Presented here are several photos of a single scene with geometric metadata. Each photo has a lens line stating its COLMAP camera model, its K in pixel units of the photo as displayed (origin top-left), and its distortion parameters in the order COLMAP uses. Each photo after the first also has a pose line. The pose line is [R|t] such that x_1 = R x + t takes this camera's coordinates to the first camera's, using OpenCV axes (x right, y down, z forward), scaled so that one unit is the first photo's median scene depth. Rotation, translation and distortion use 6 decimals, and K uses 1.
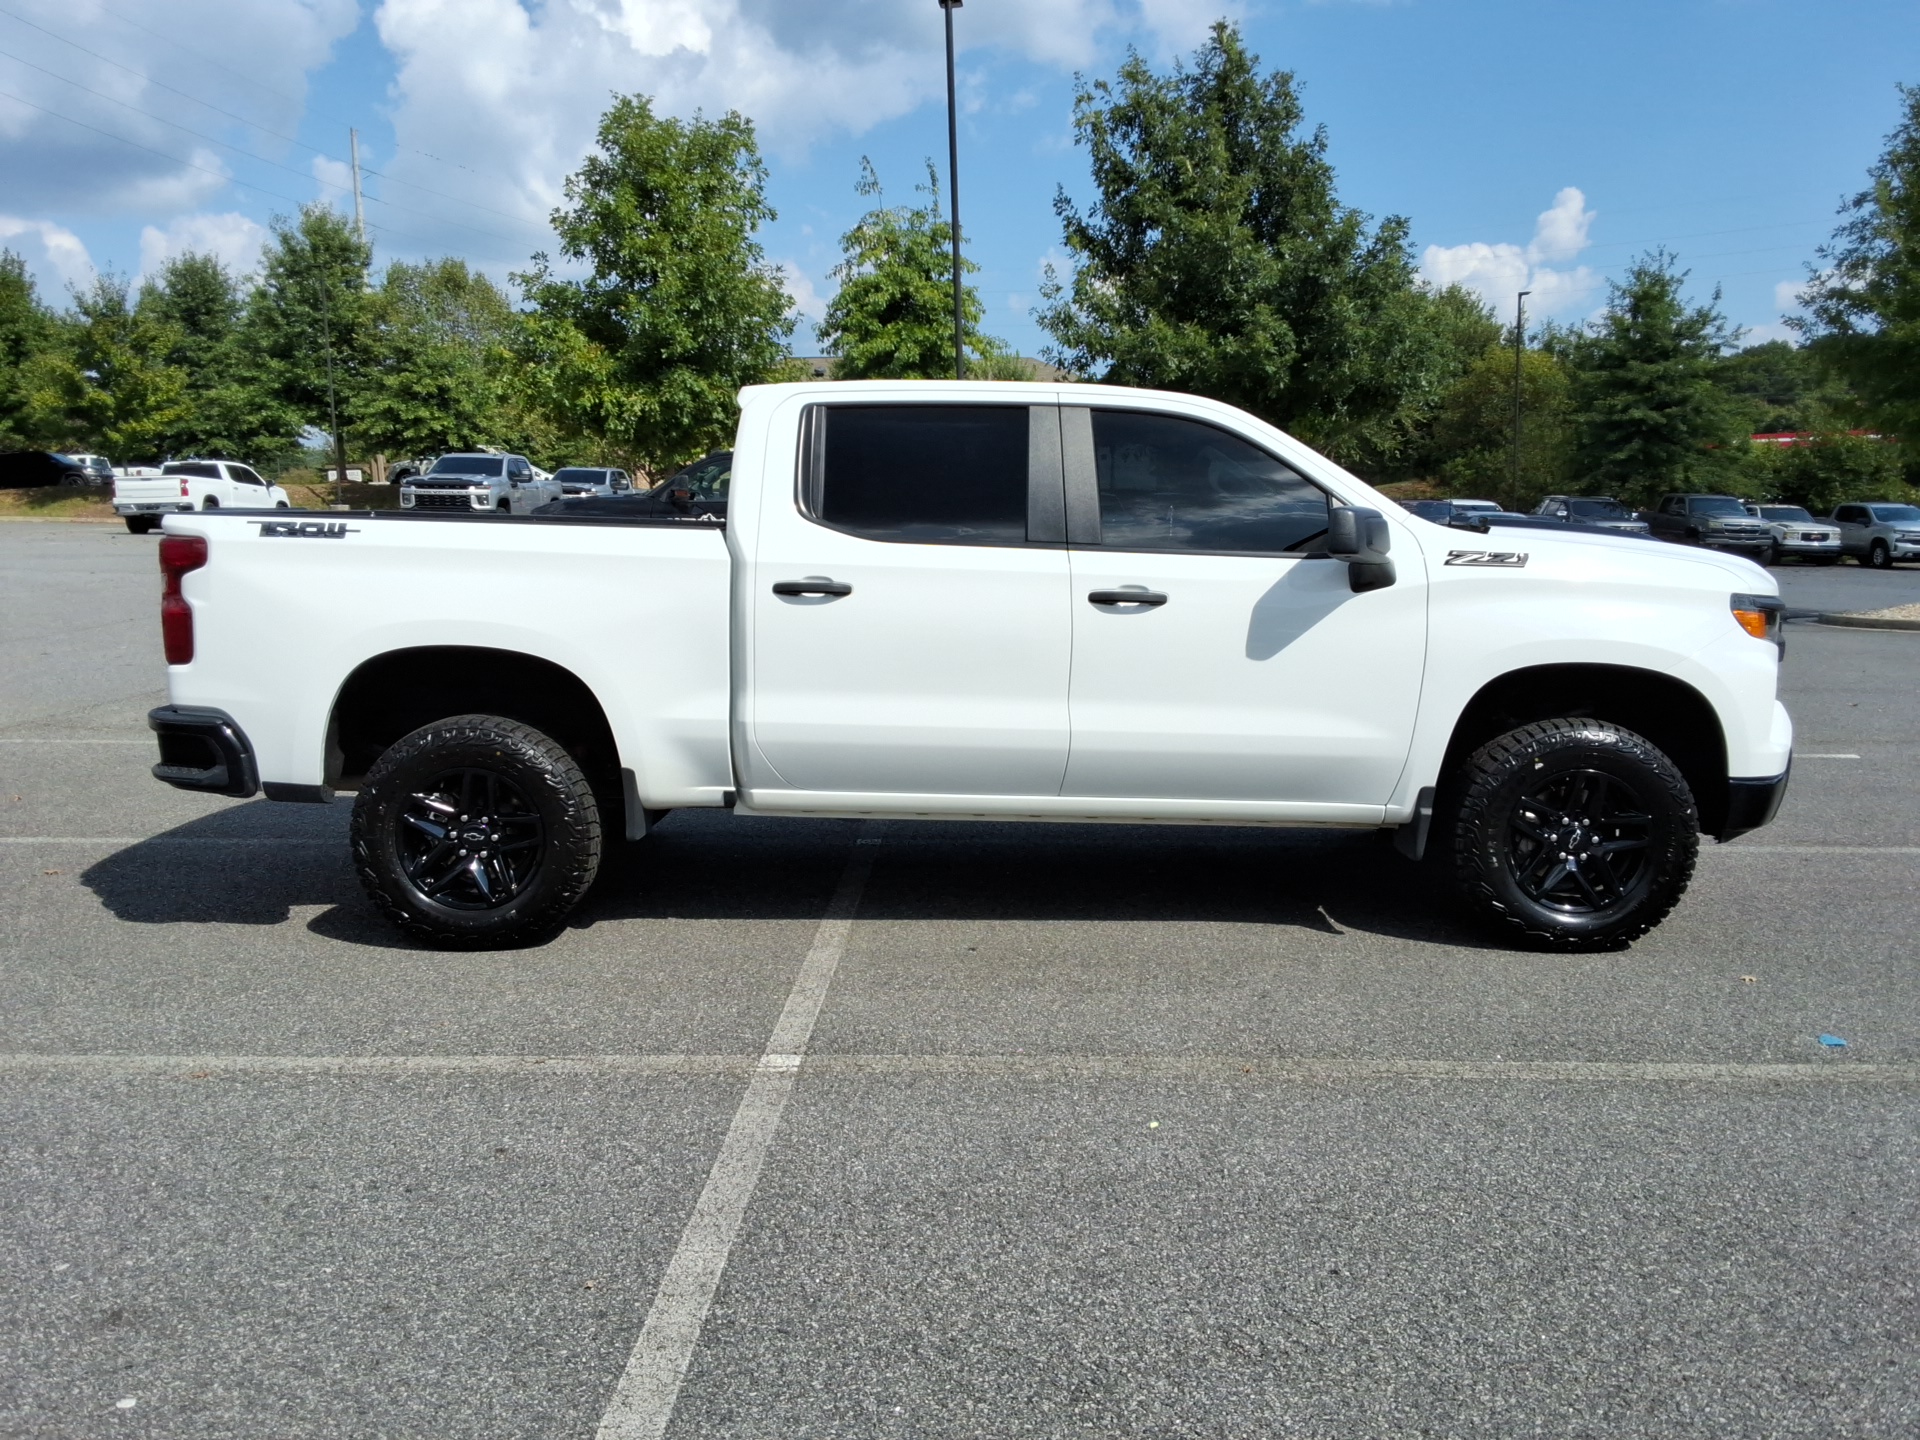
lens RADIAL K [[1546.5, 0, 978.1], [0, 1546.5, 706.0], [0, 0, 1]] dist [0.133205, -0.224569]
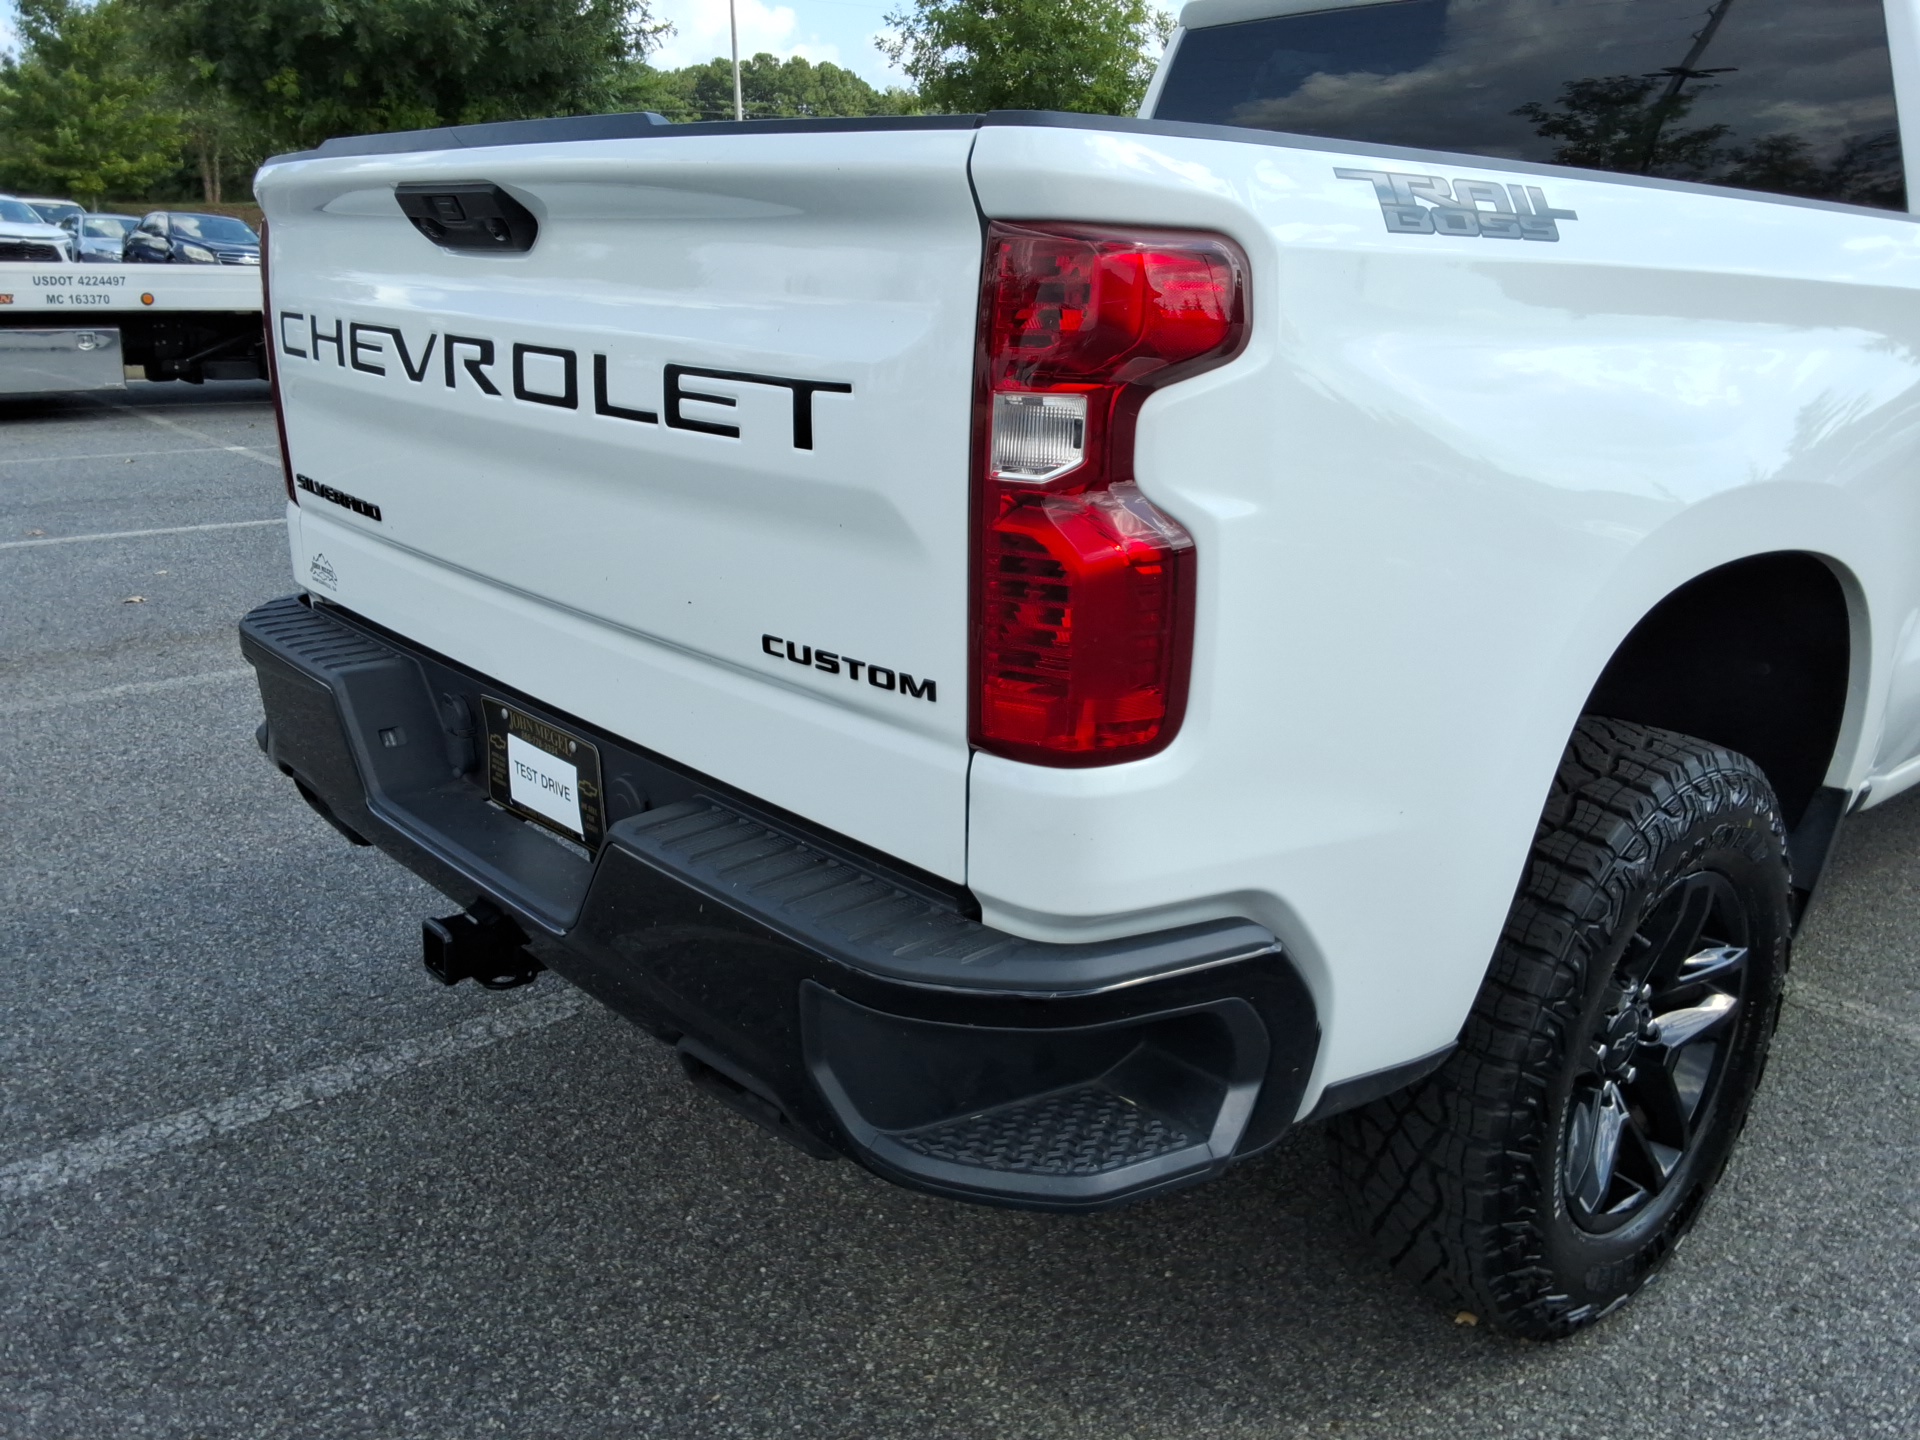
lens RADIAL K [[1546.5, 0, 978.1], [0, 1546.5, 706.0], [0, 0, 1]] dist [0.133205, -0.224569]
pose [[0.727060, -0.181754, 0.662079, -0.182520], [0.069713, 0.978883, 0.192167, -0.022523], [-0.683025, -0.093562, 0.724377, 0.224615]]
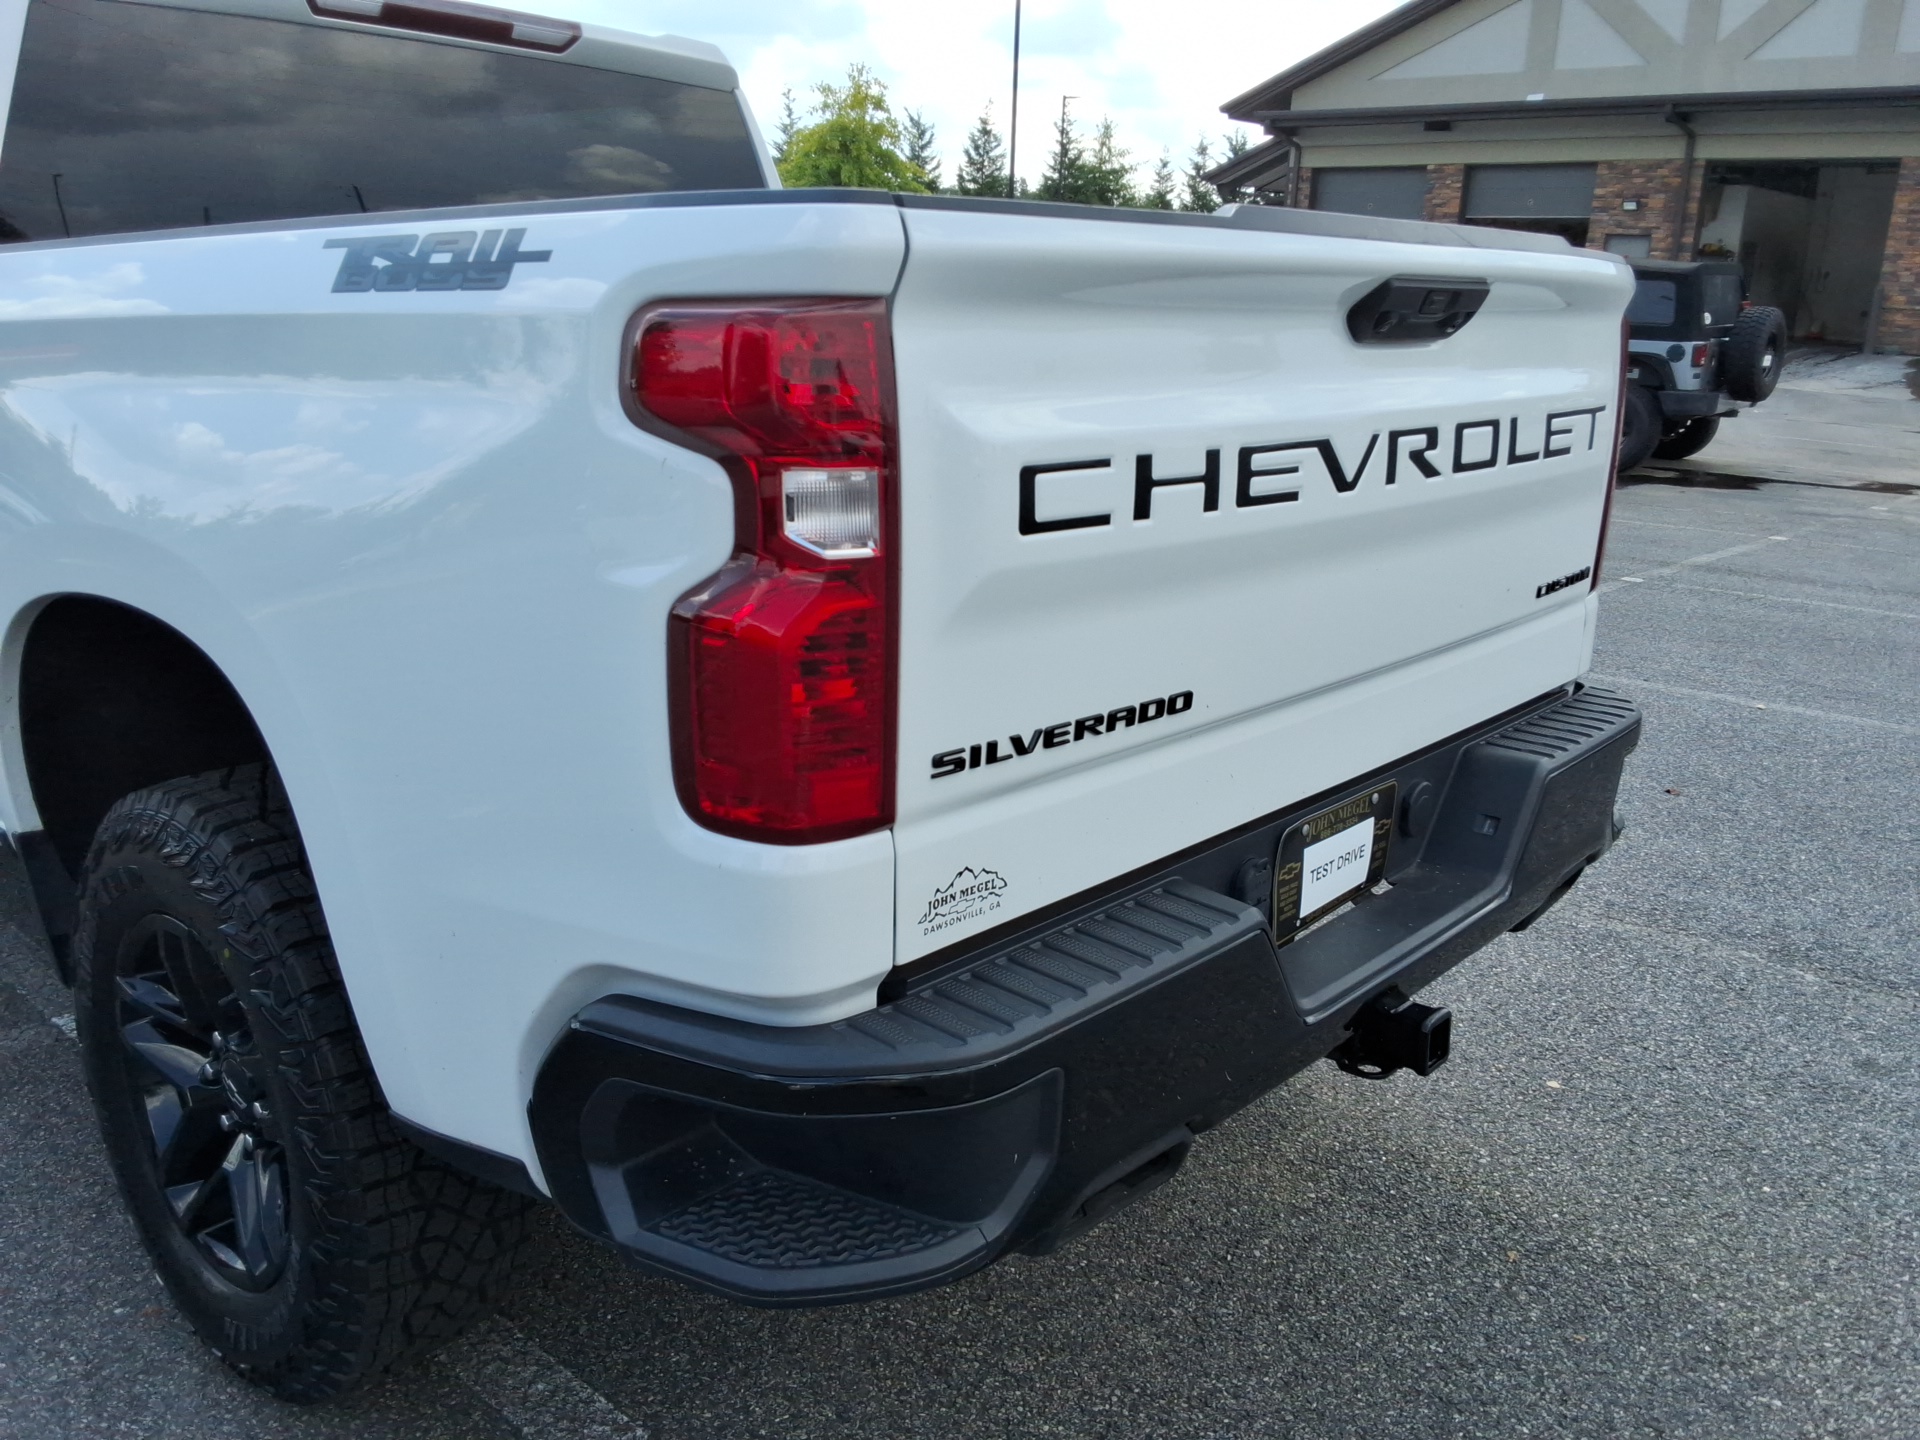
lens RADIAL K [[1584.0, 0, 972.4], [0, 1584.0, 711.3], [0, 0, 1]] dist [0.154275, -0.264836]
pose [[-0.772411, -0.174050, 0.610809, -0.179985], [0.059412, 0.937700, 0.342328, -0.045964], [-0.632338, 0.300707, -0.713950, 0.399784]]
